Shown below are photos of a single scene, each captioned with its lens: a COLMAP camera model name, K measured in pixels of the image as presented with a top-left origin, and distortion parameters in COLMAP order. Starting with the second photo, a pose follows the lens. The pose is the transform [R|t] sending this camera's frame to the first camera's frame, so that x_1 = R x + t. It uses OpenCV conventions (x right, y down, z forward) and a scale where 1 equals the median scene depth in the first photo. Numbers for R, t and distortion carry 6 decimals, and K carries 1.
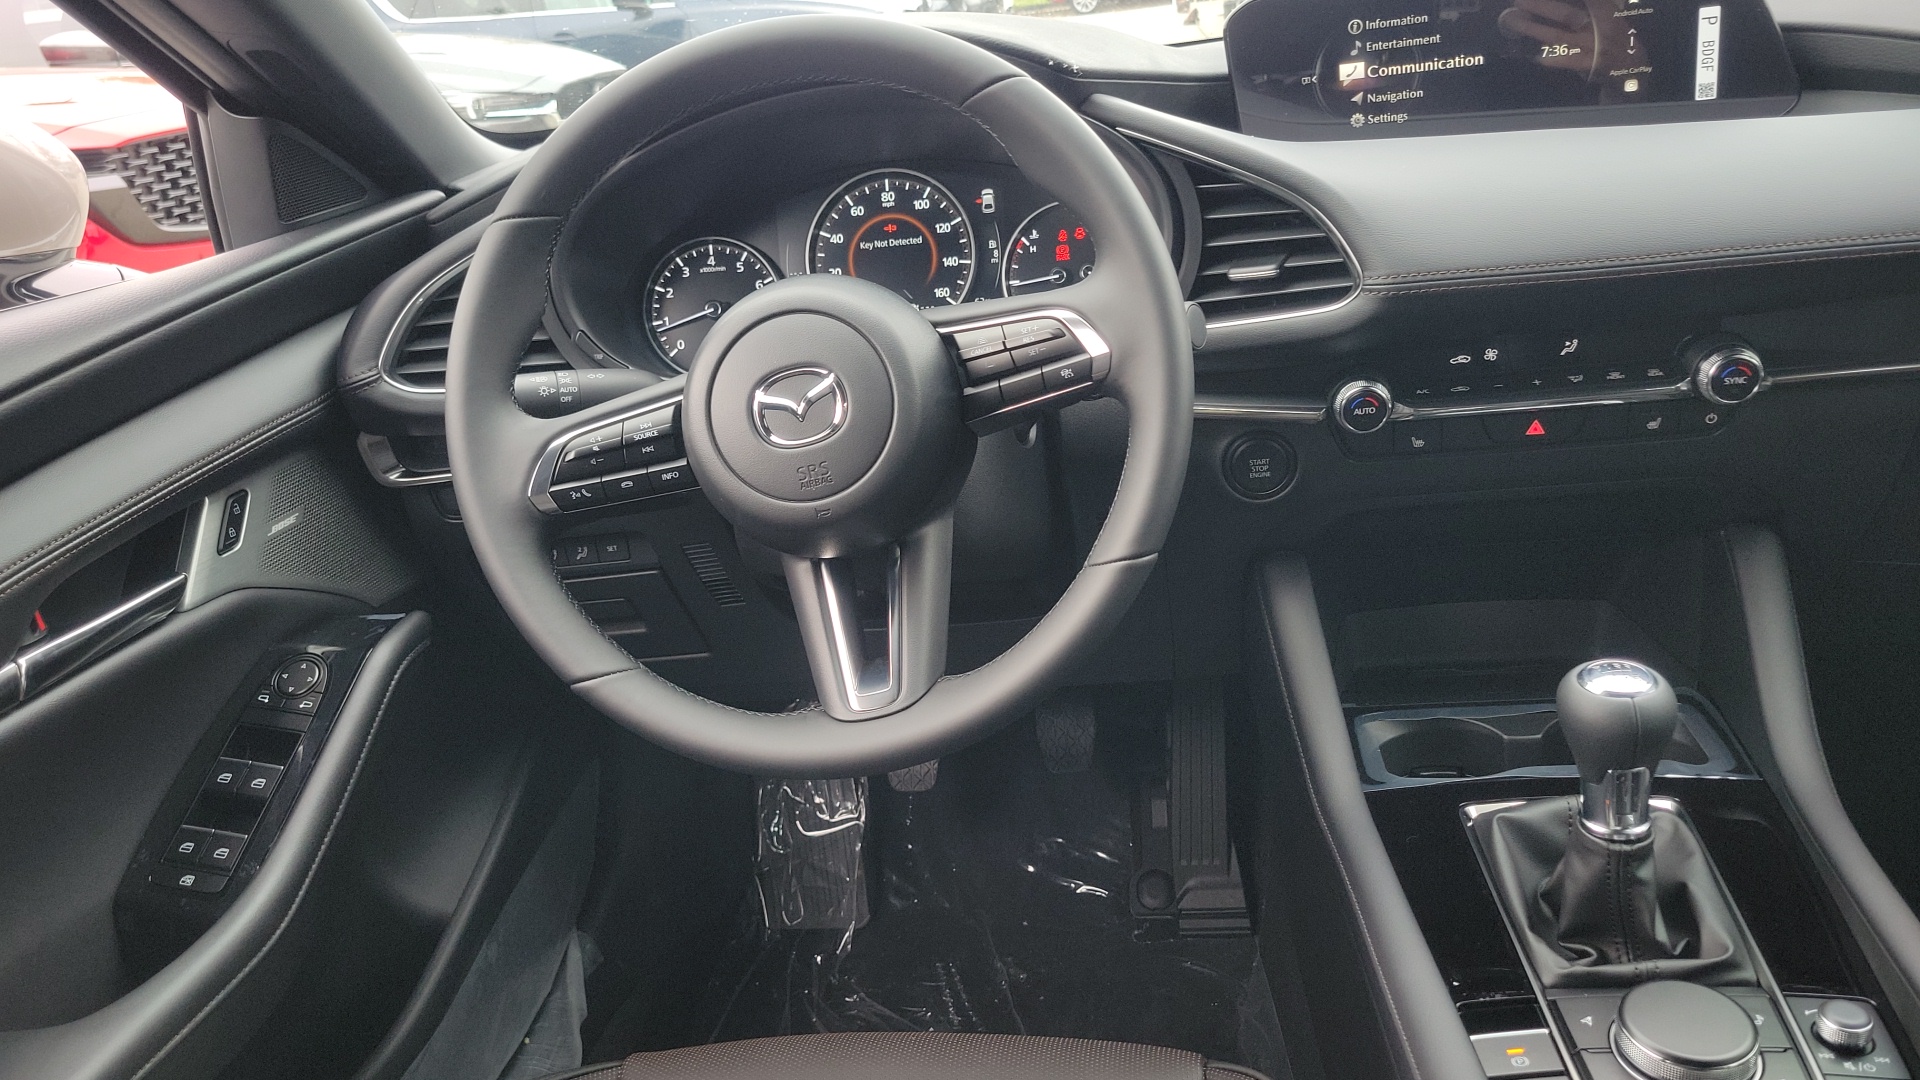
lens RADIAL K [[1449.1, 0, 947.1], [0, 1449.1, 547.9], [0, 0, 1]] dist [0.036655, -0.028474]
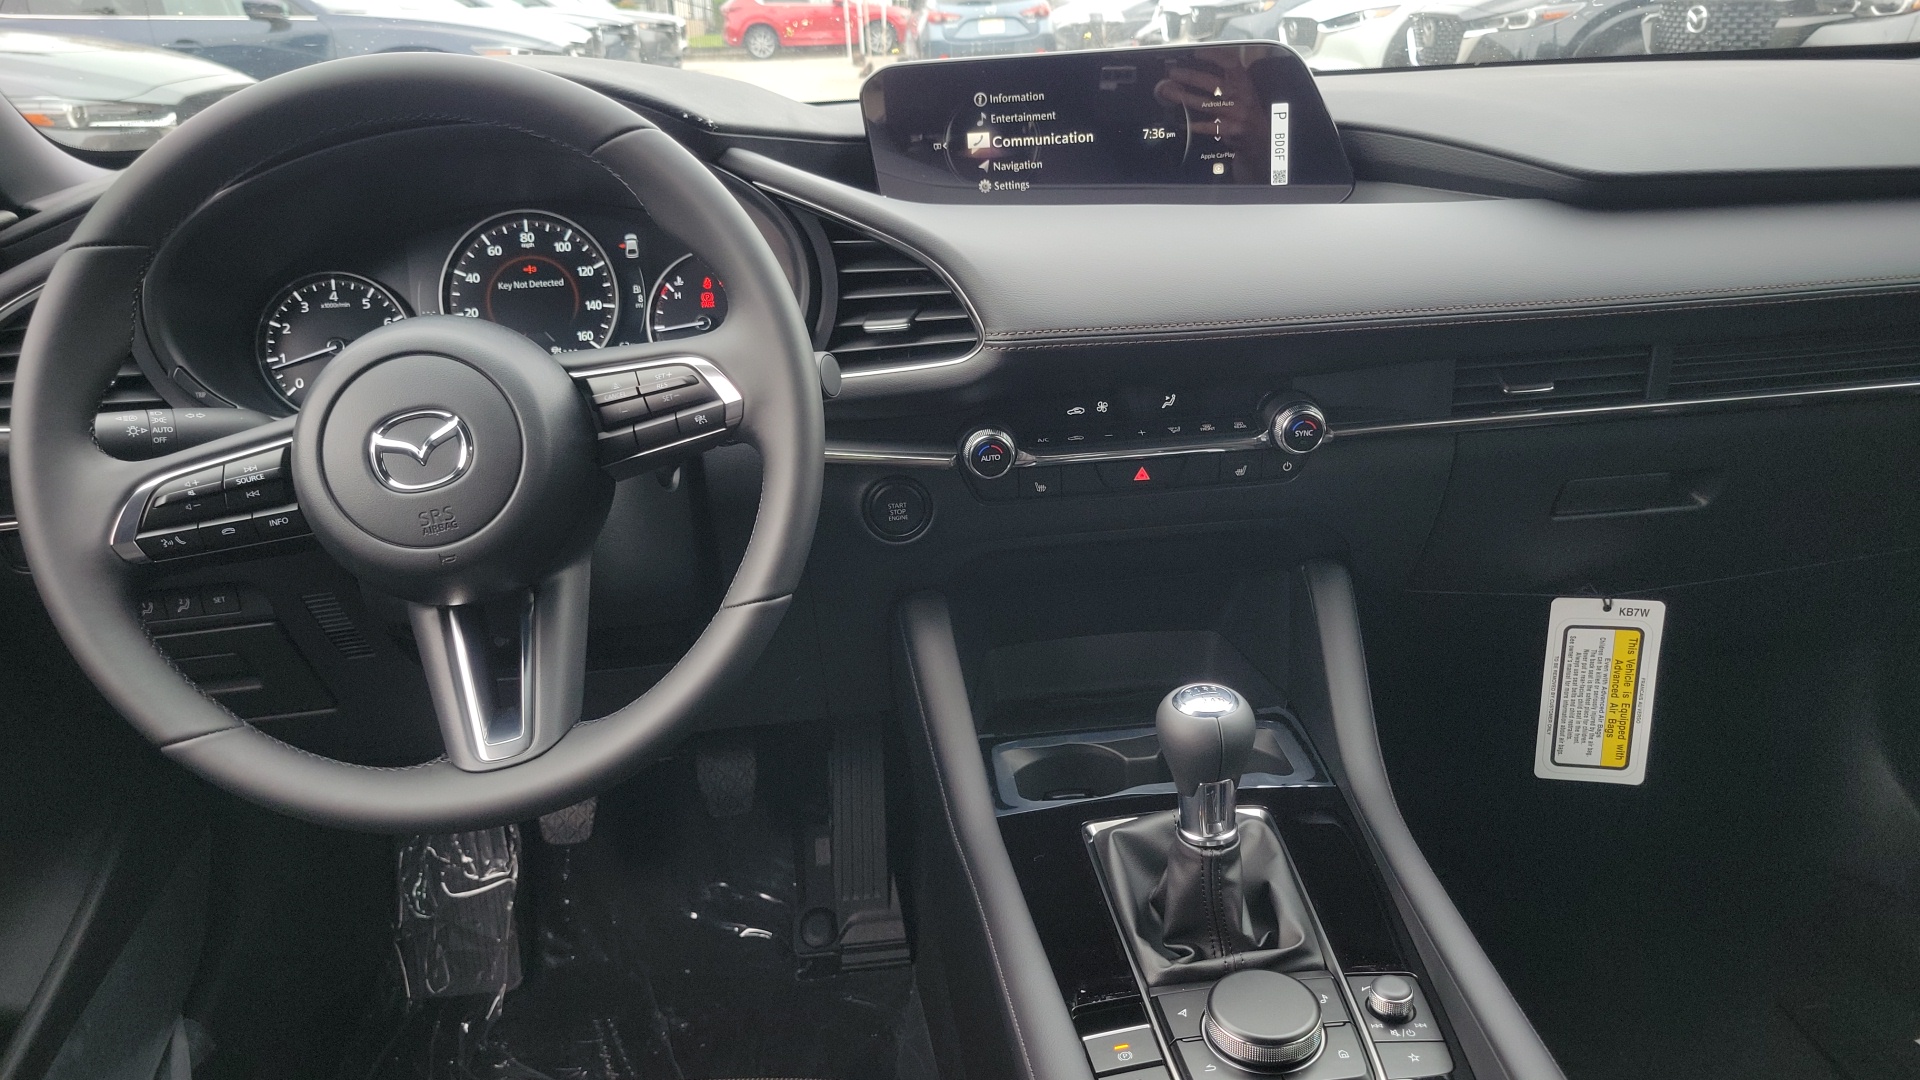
lens RADIAL K [[1449.1, 0, 975.1], [0, 1449.1, 550.2], [0, 0, 1]] dist [0.036655, -0.028474]
pose [[0.972428, -0.009910, 0.232992, 0.024713], [0.016426, 0.999526, -0.026046, 0.001022], [-0.232623, 0.029155, 0.972130, -0.027123]]
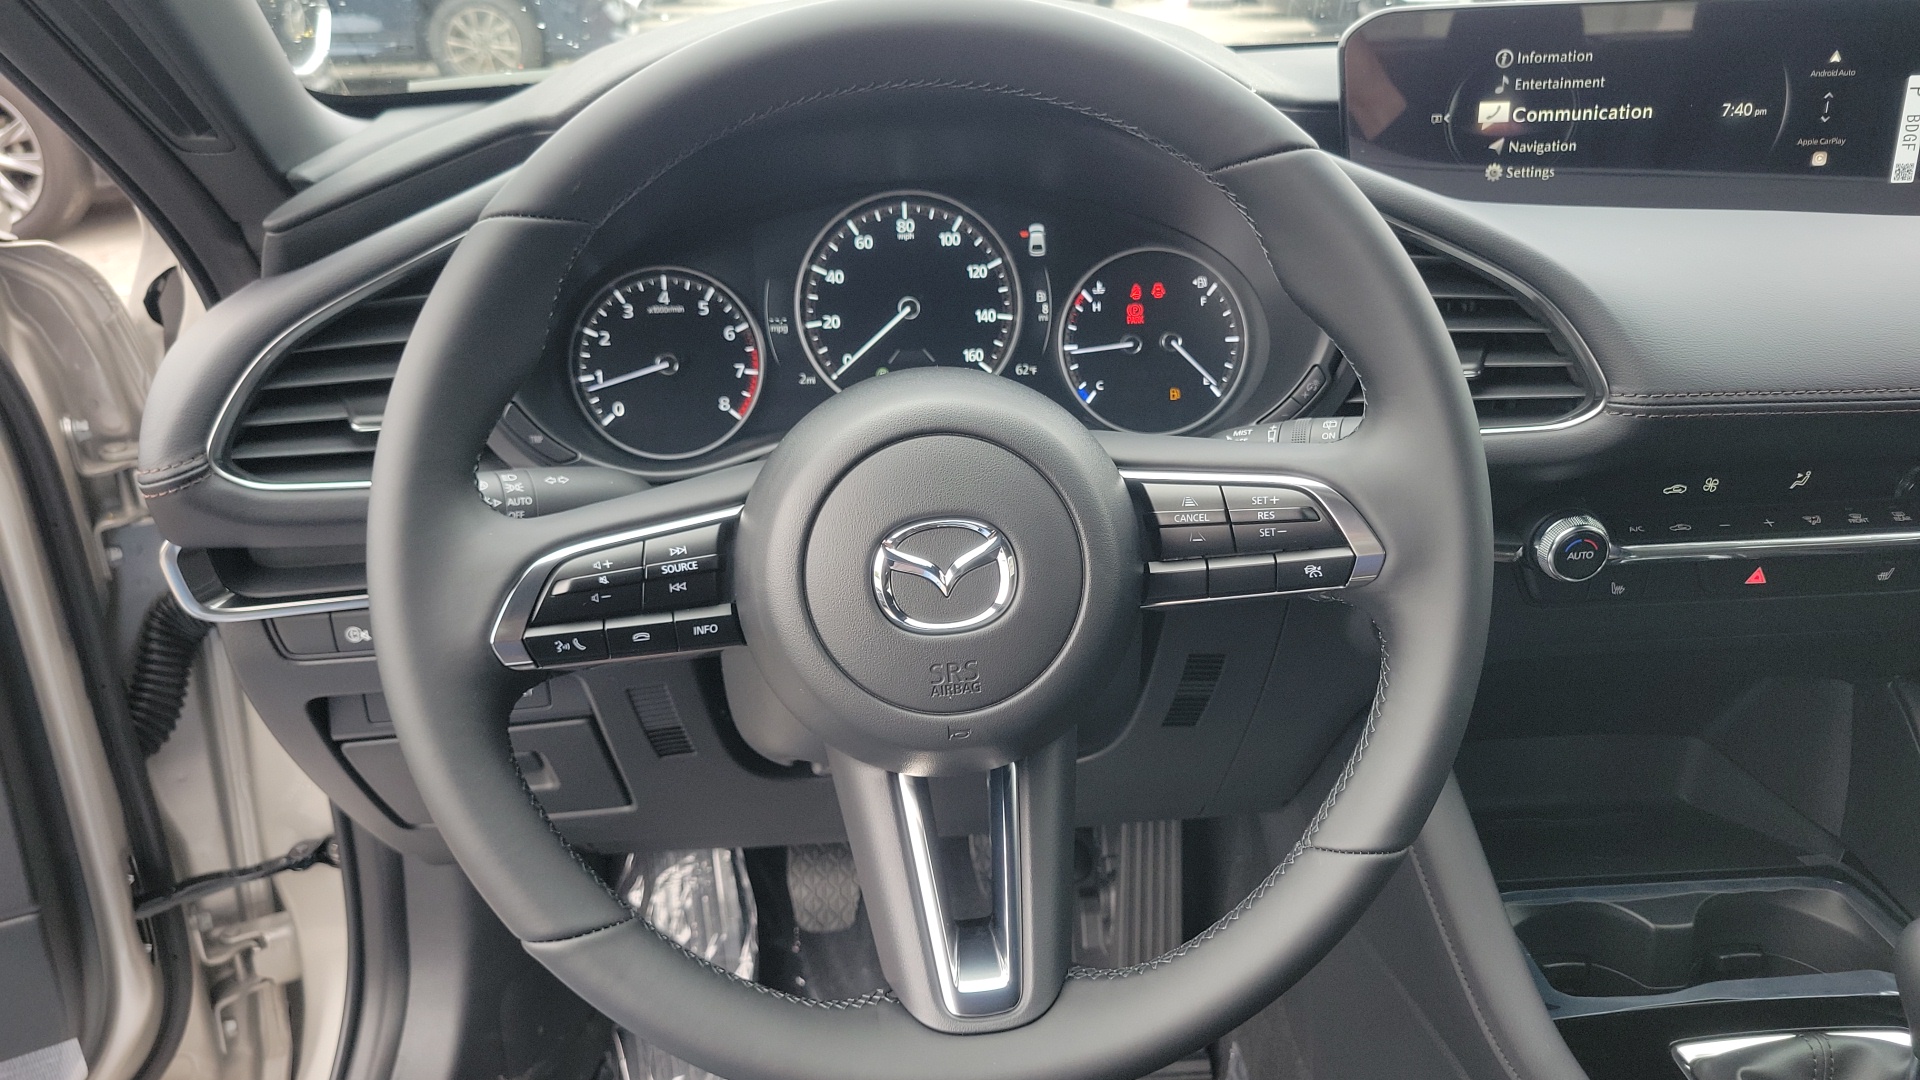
lens RADIAL K [[1449.1, 0, 953.3], [0, 1449.1, 532.0], [0, 0, 1]] dist [0.036655, -0.028474]
pose [[0.976910, 0.015149, 0.213113, -0.192357], [-0.018073, 0.999767, 0.011781, -0.099099], [-0.212885, -0.015361, 0.976956, 0.270728]]
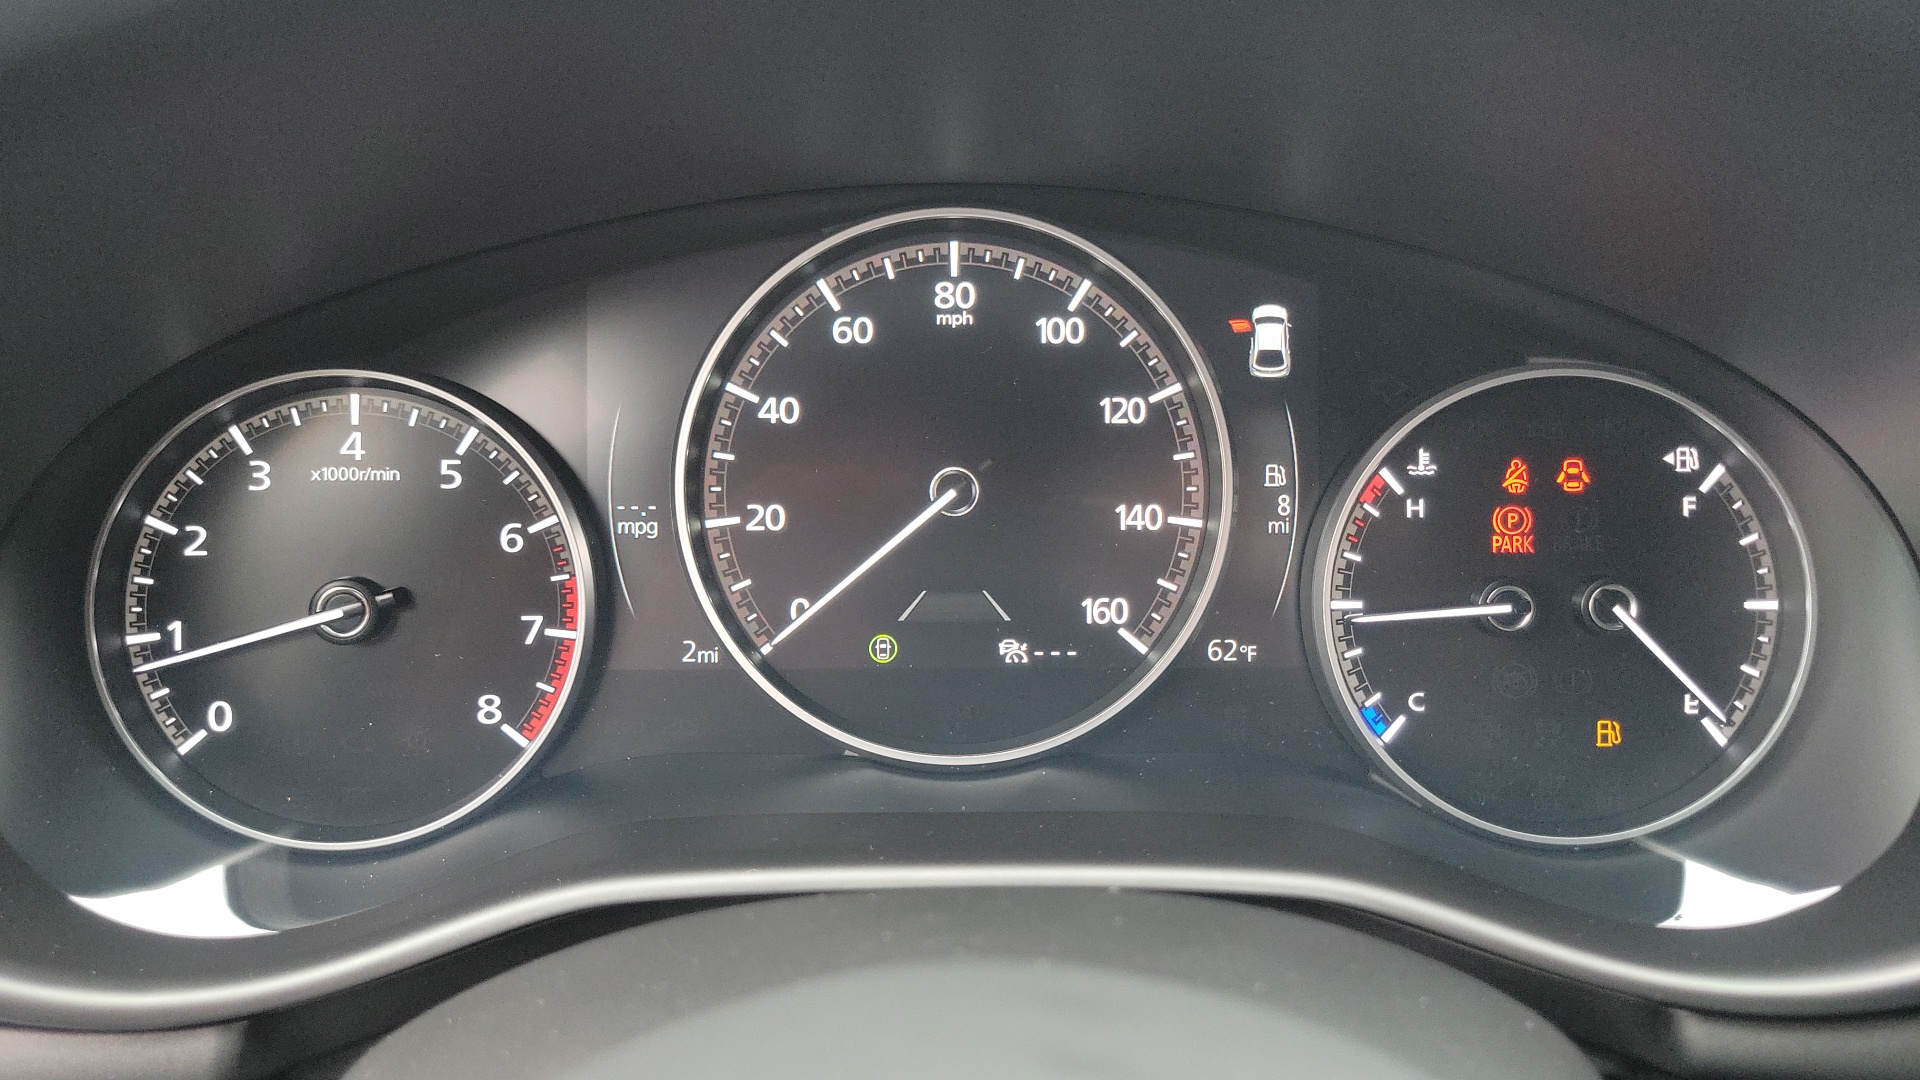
lens RADIAL K [[1495.5, 0, 953.8], [0, 1495.5, 542.2], [0, 0, 1]] dist [0.015840, 0.008613]
pose [[0.982772, 0.071631, 0.170374, -0.101146], [-0.063623, 0.996618, -0.052013, -0.187008], [-0.173524, 0.040277, 0.984006, 0.744029]]
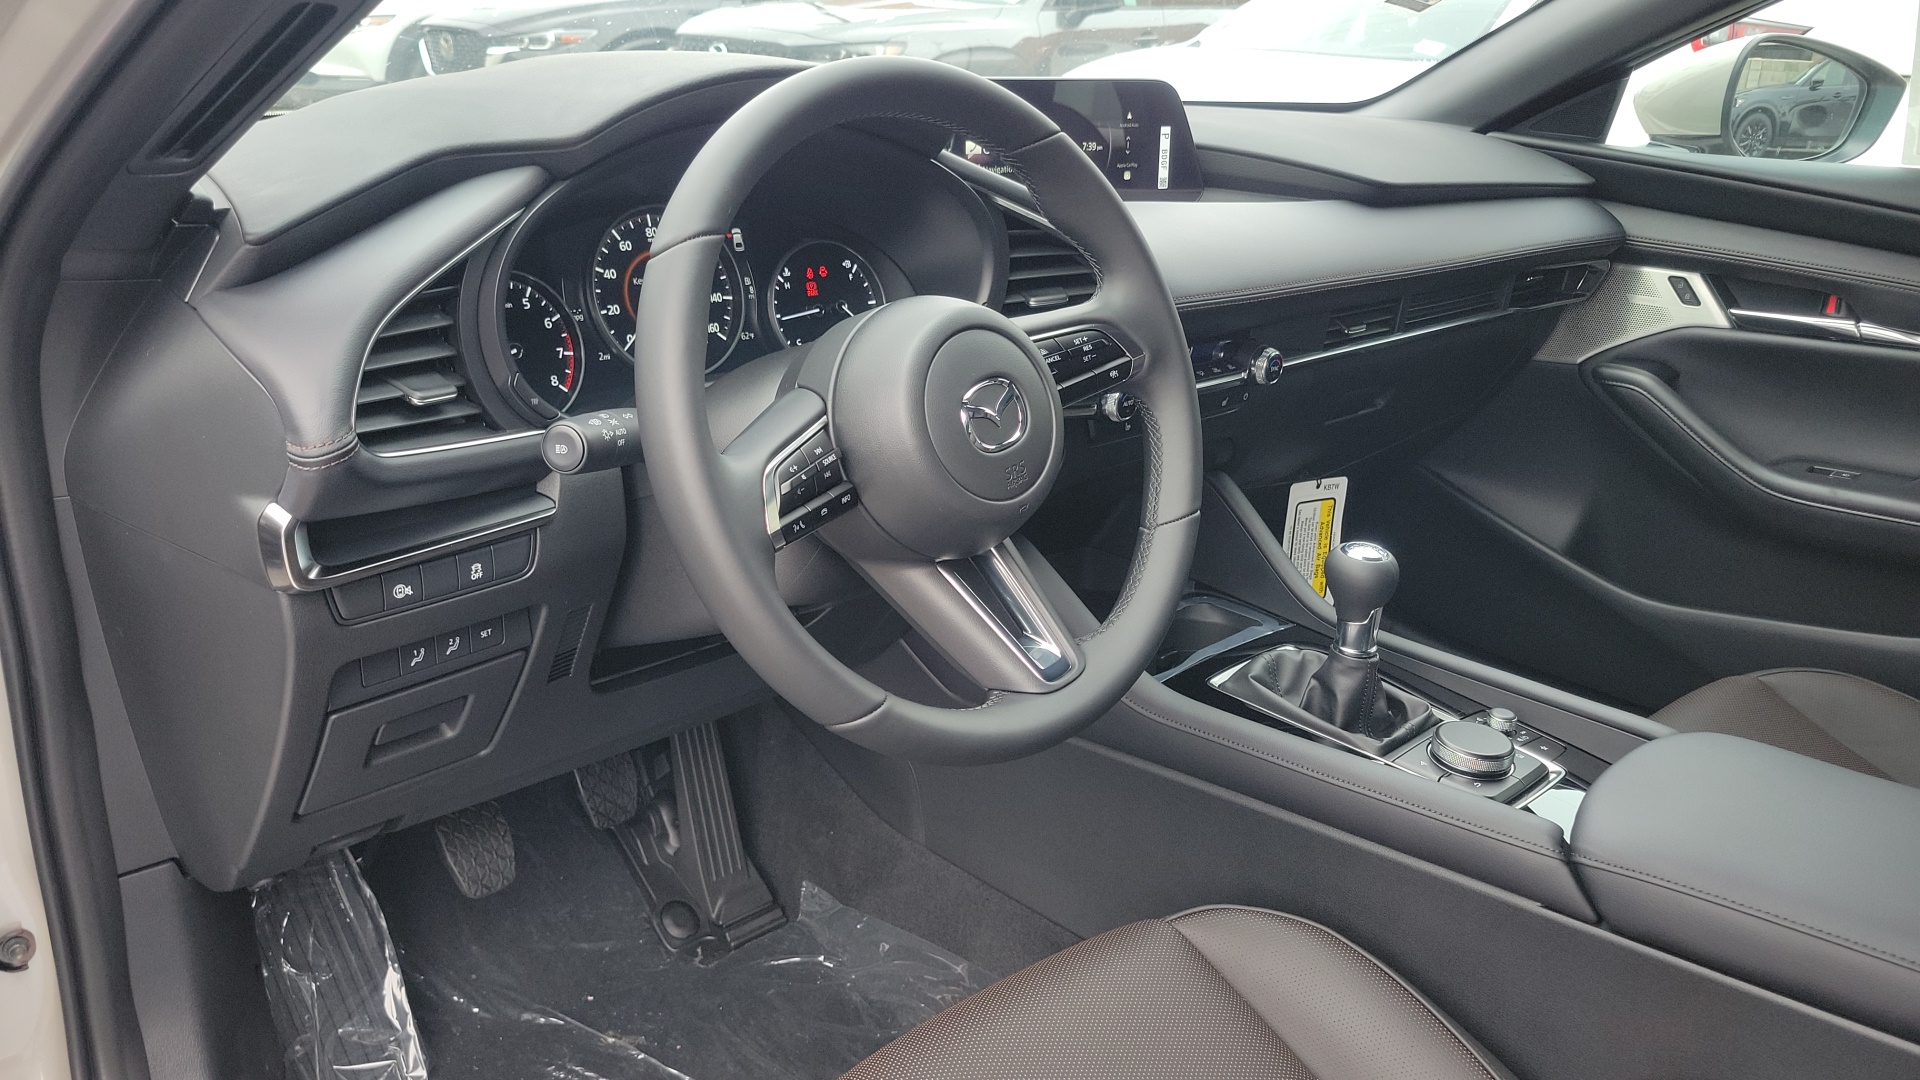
lens RADIAL K [[1449.1, 0, 959.2], [0, 1449.1, 536.1], [0, 0, 1]] dist [0.036655, -0.028474]
pose [[0.608663, -0.126216, 0.783325, -0.773451], [0.174656, 0.984363, 0.022897, -0.028508], [-0.773967, 0.122875, 0.621190, 0.278598]]
